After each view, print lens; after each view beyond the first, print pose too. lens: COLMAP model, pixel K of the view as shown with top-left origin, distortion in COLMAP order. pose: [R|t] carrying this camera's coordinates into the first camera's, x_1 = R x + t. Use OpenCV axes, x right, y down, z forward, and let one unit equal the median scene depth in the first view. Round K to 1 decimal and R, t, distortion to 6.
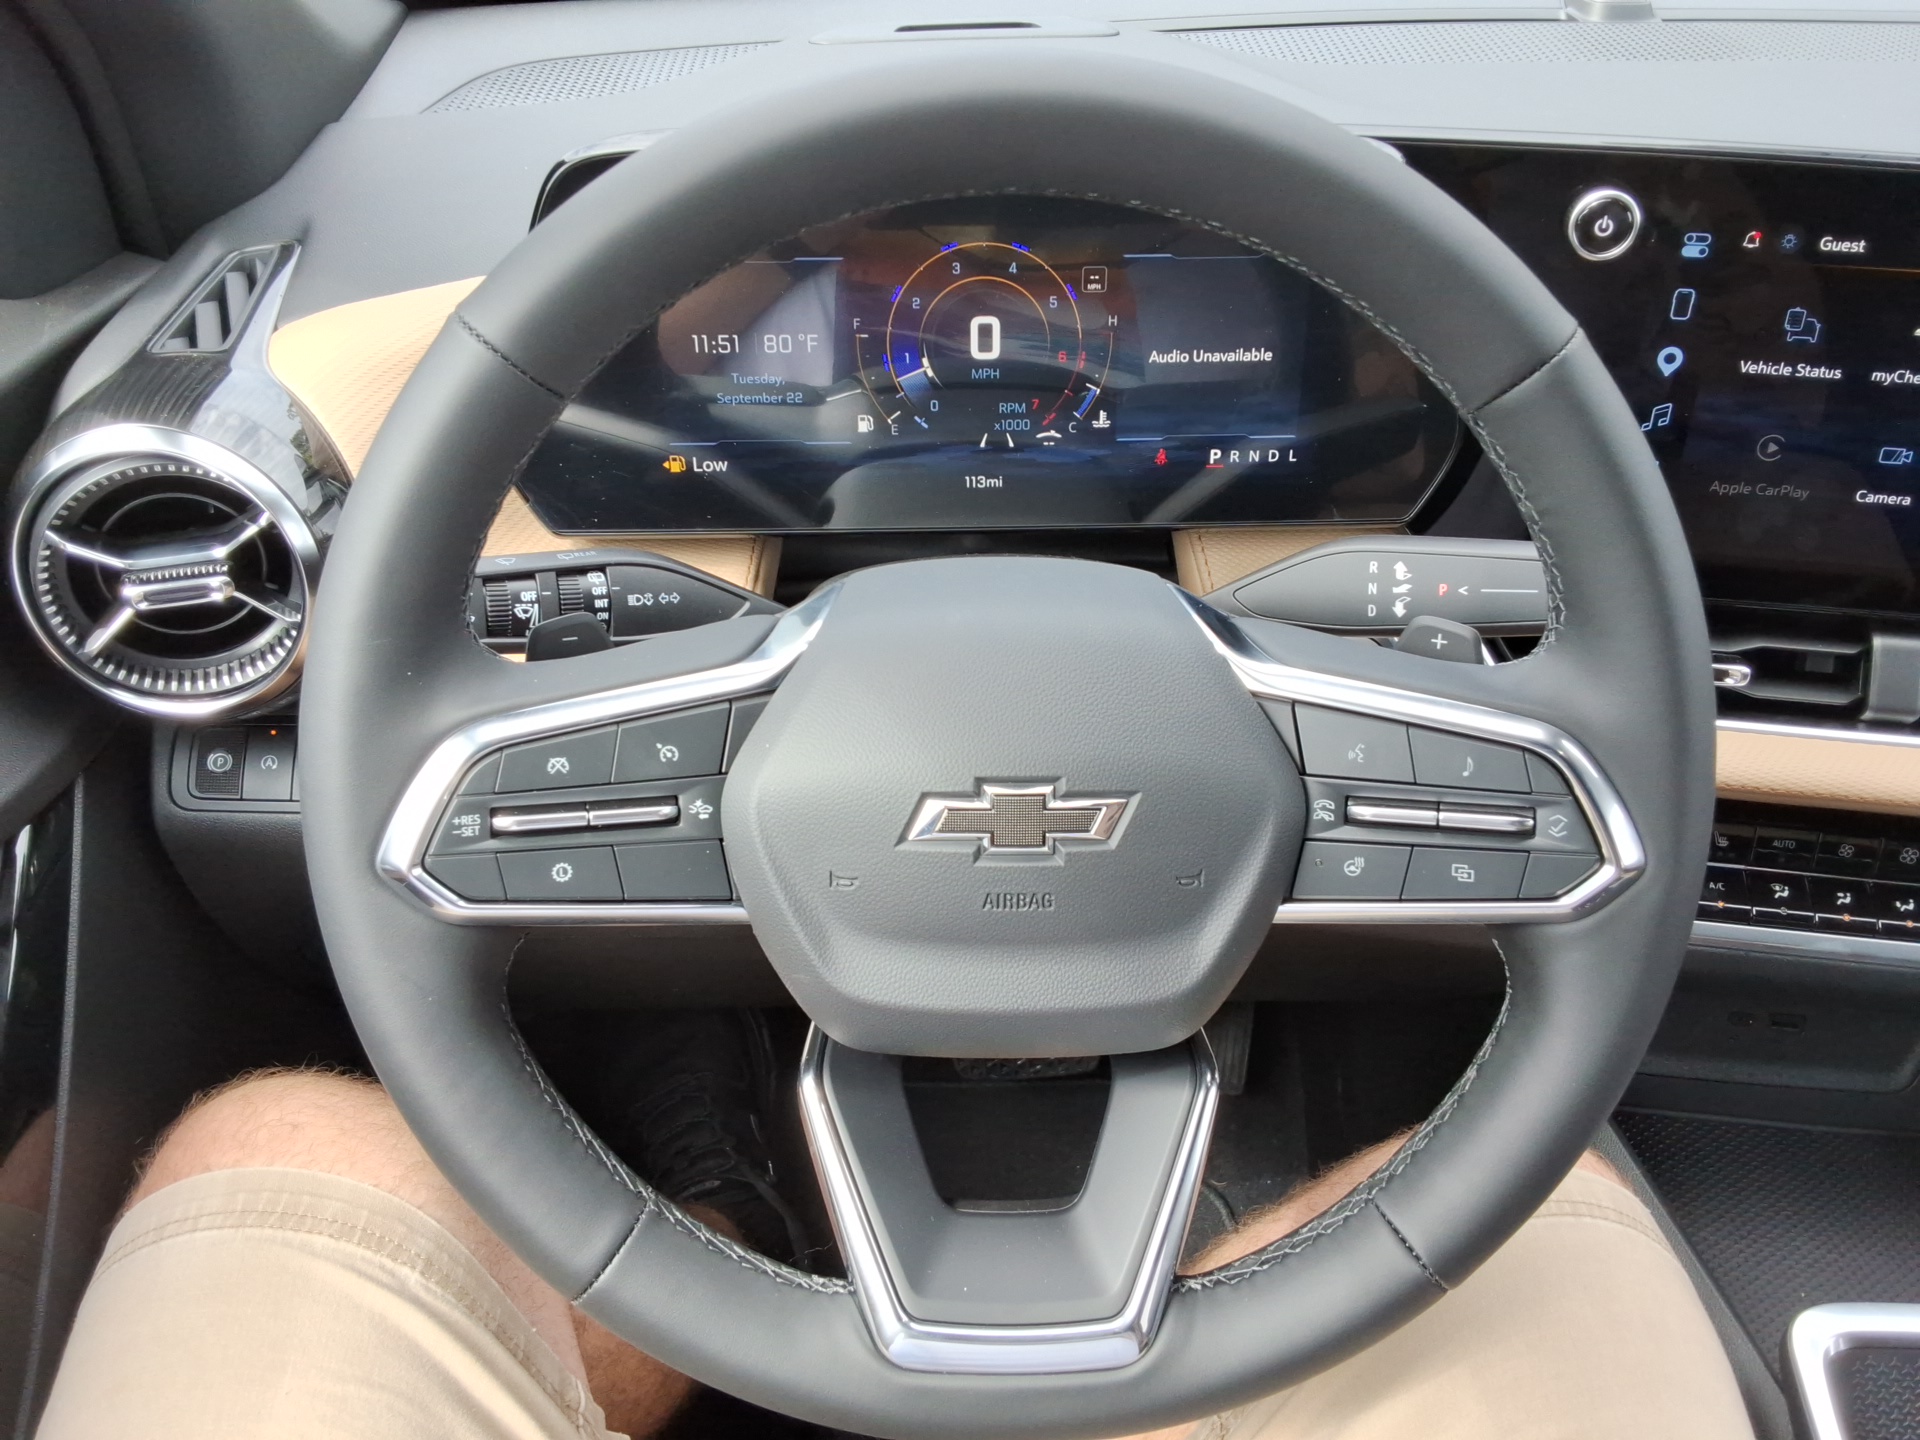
lens RADIAL K [[1544.3, 0, 978.1], [0, 1544.3, 707.6], [0, 0, 1]] dist [0.116854, -0.184942]
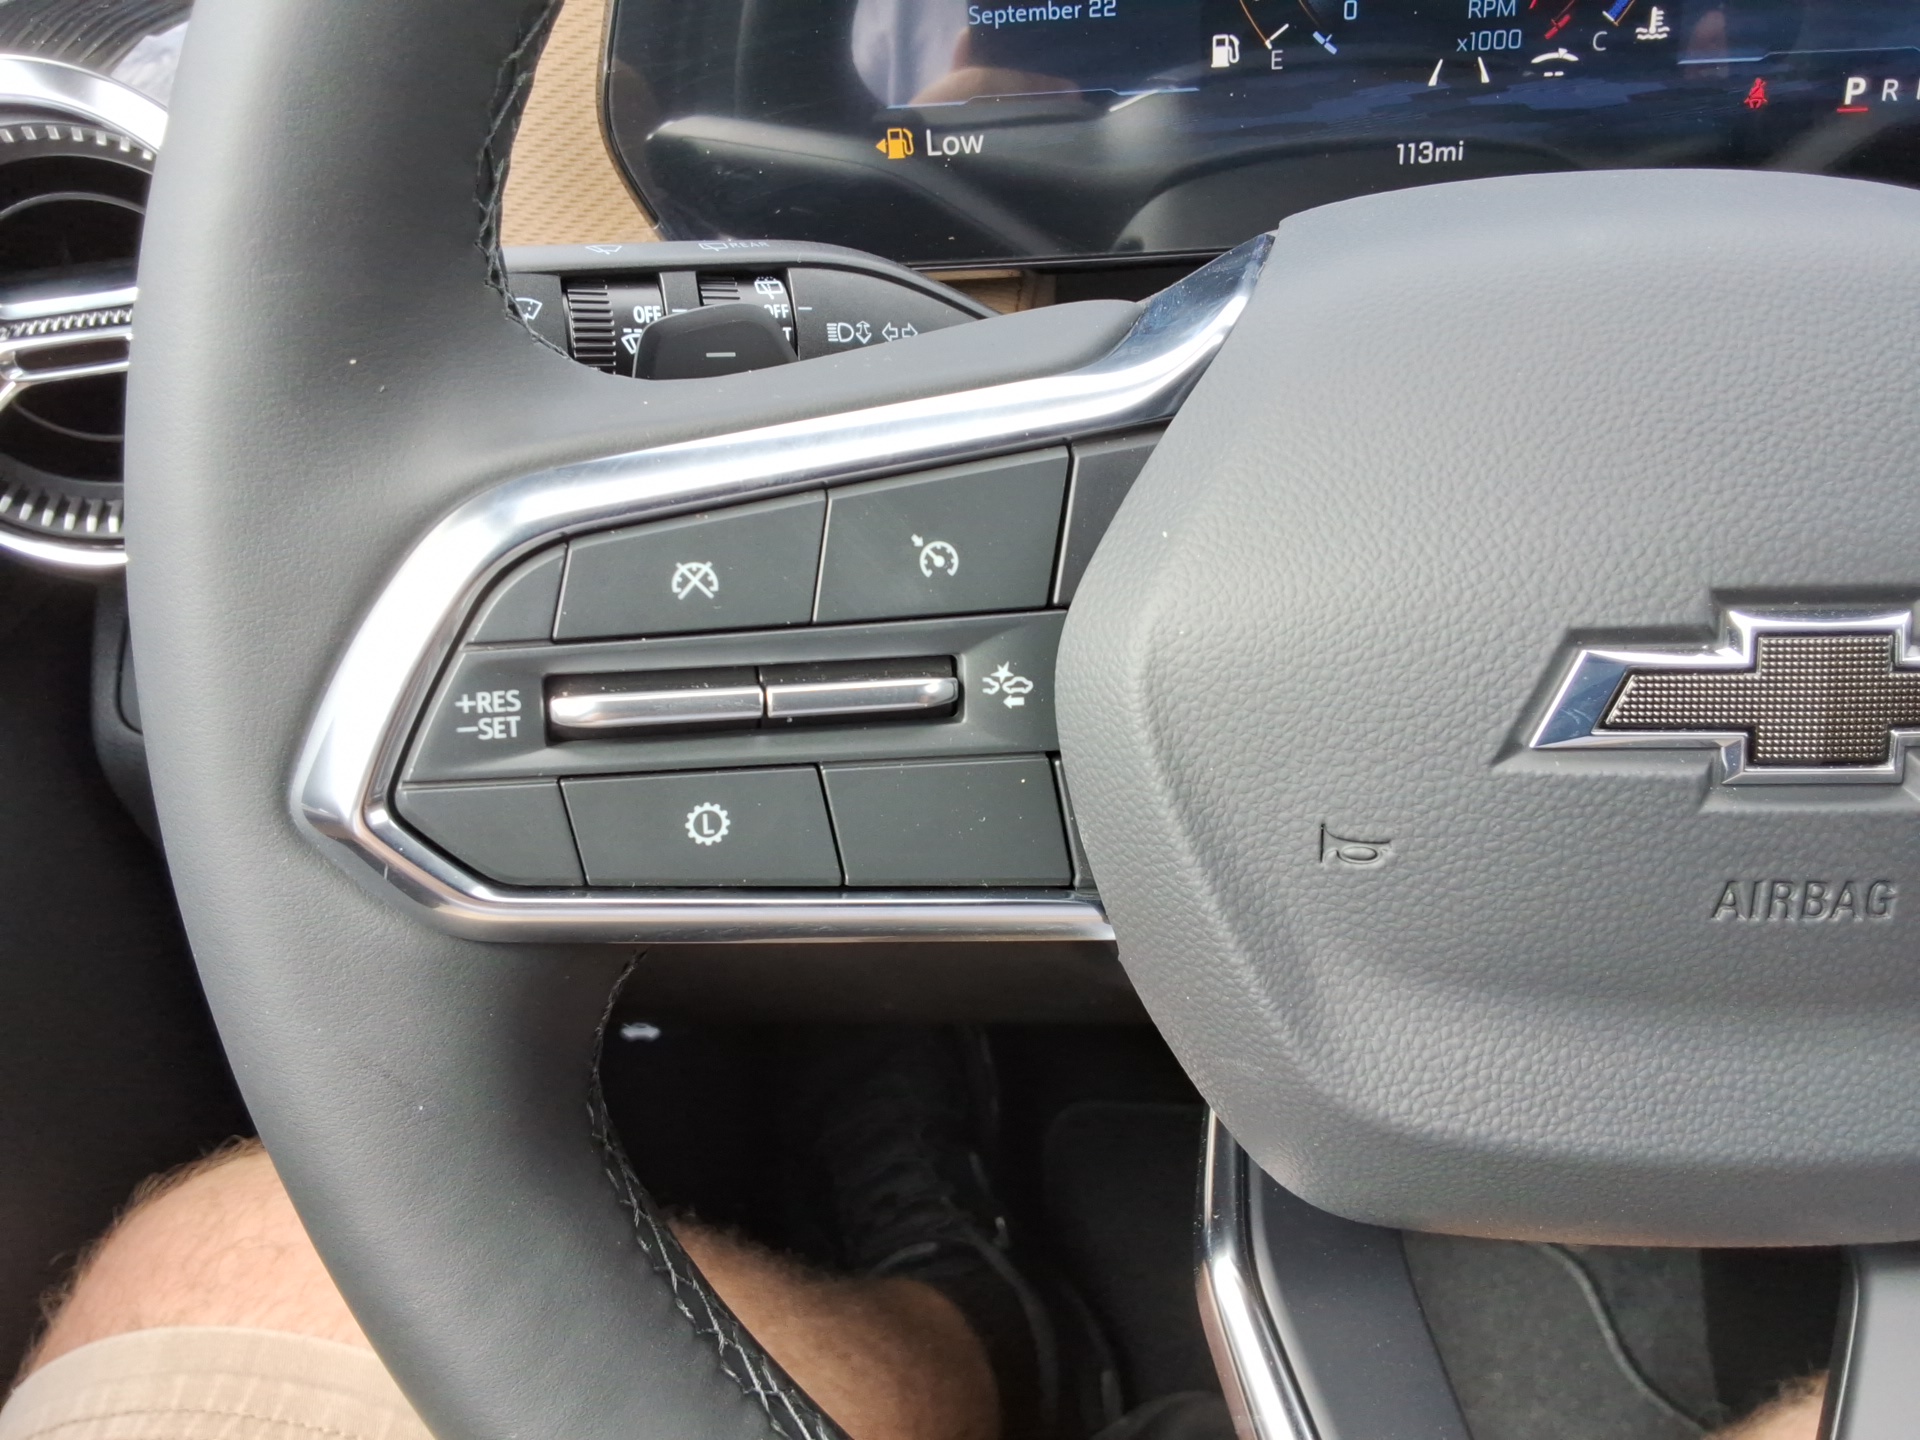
lens RADIAL K [[1576.7, 0, 1043.9], [0, 1576.7, 713.2], [0, 0, 1]] dist [0.042338, -0.000125]
pose [[0.998021, -0.002934, -0.062811, -0.117379], [0.004650, 0.999619, 0.027190, 0.051284], [0.062708, -0.027429, 0.997655, 0.457682]]
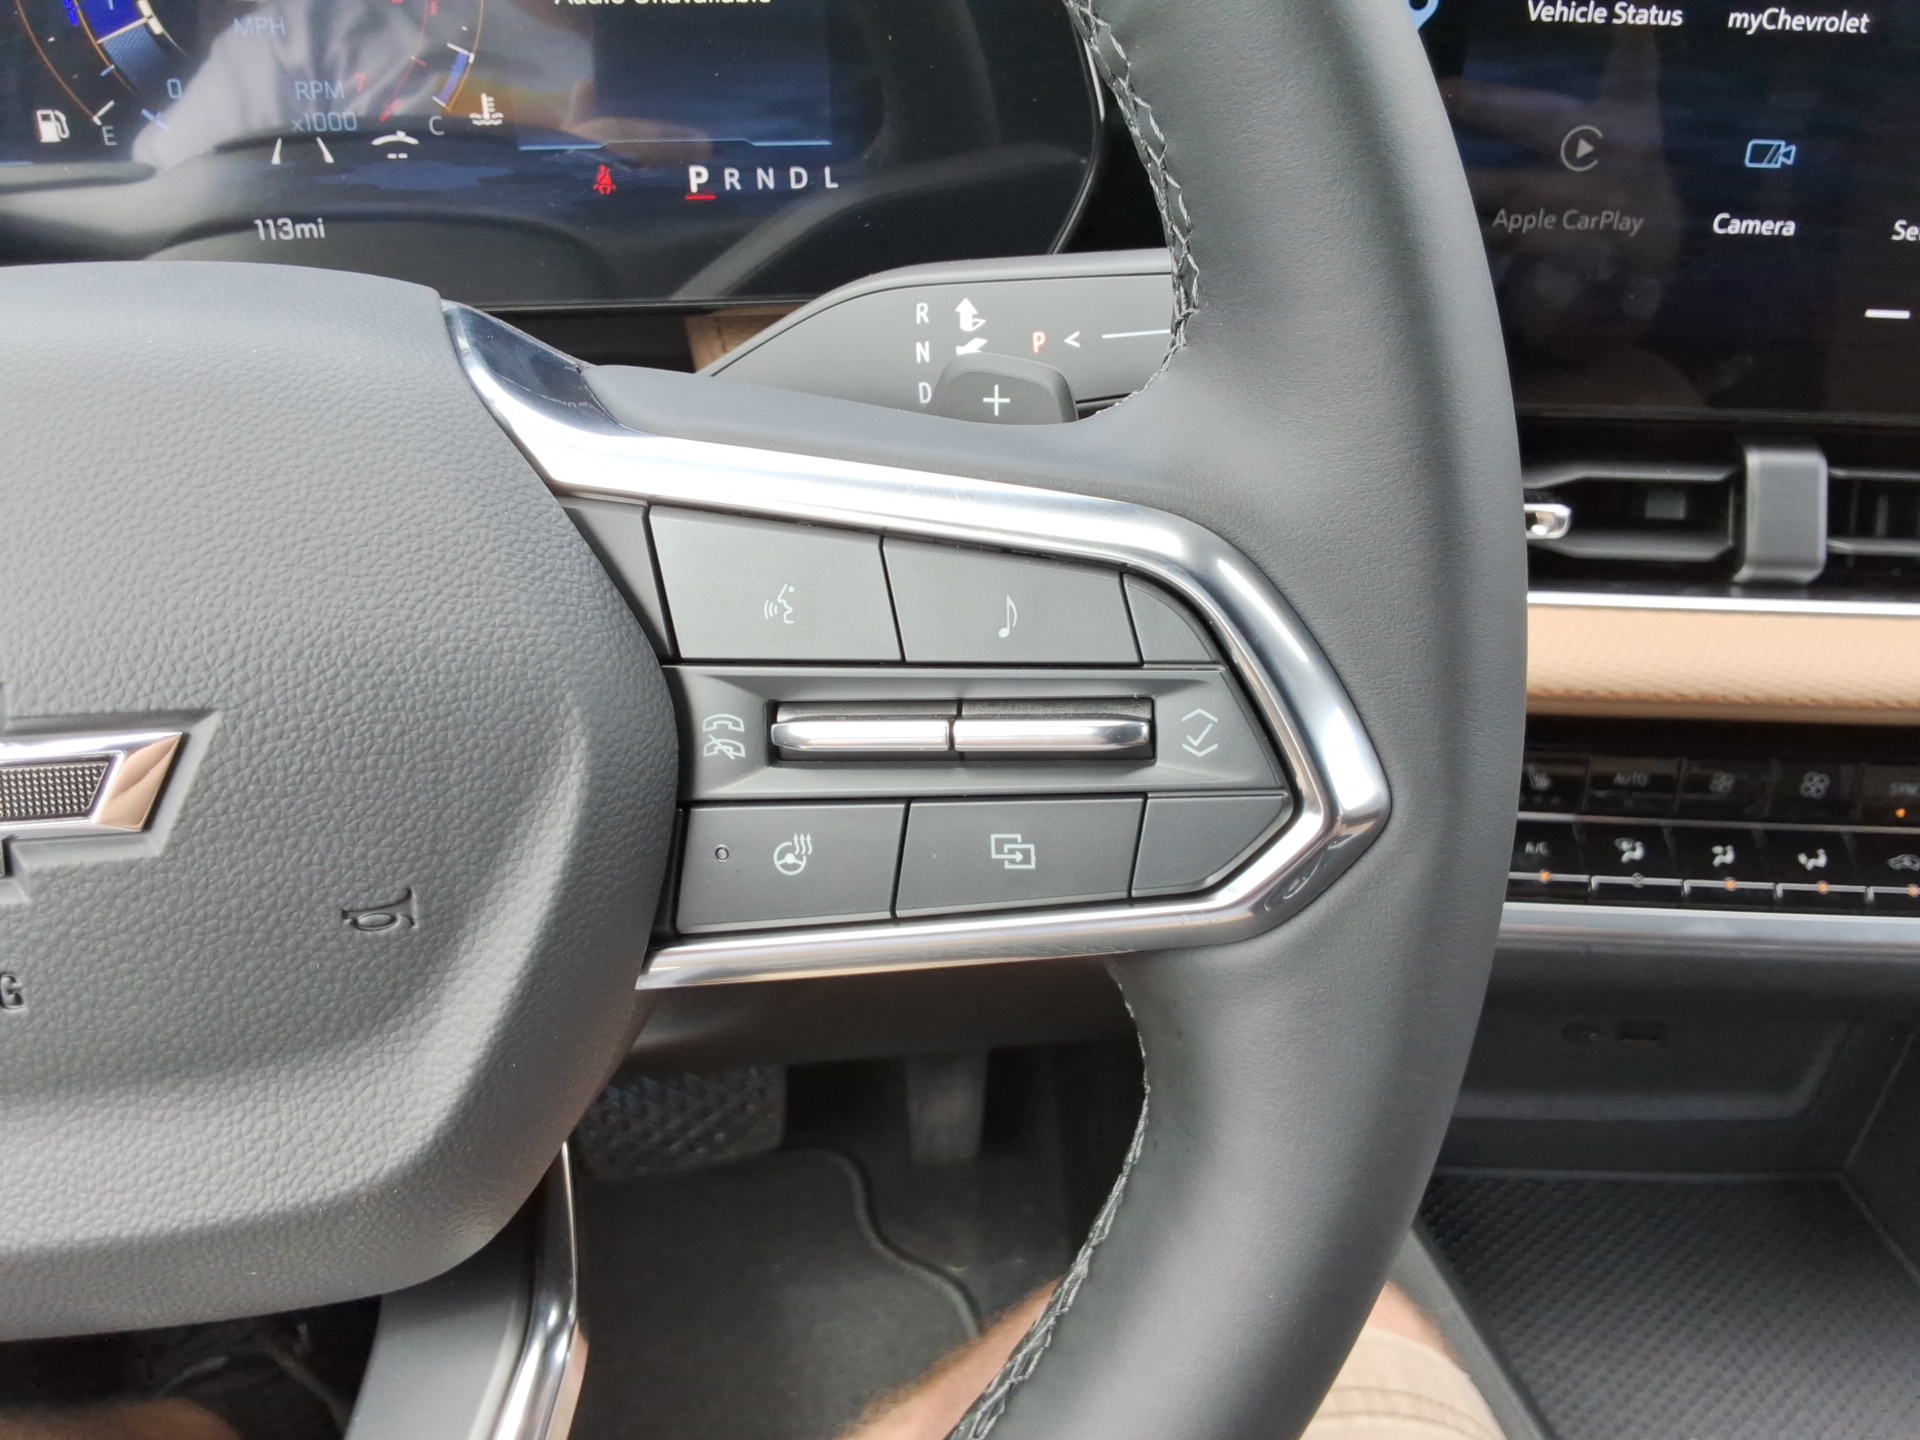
lens RADIAL K [[1544.3, 0, 978.1], [0, 1544.3, 707.6], [0, 0, 1]] dist [0.116854, -0.184942]
pose [[0.993048, -0.055068, 0.104033, 0.211516], [0.055749, 0.998438, -0.003653, 0.053775], [-0.103670, 0.009427, 0.994567, 0.455199]]
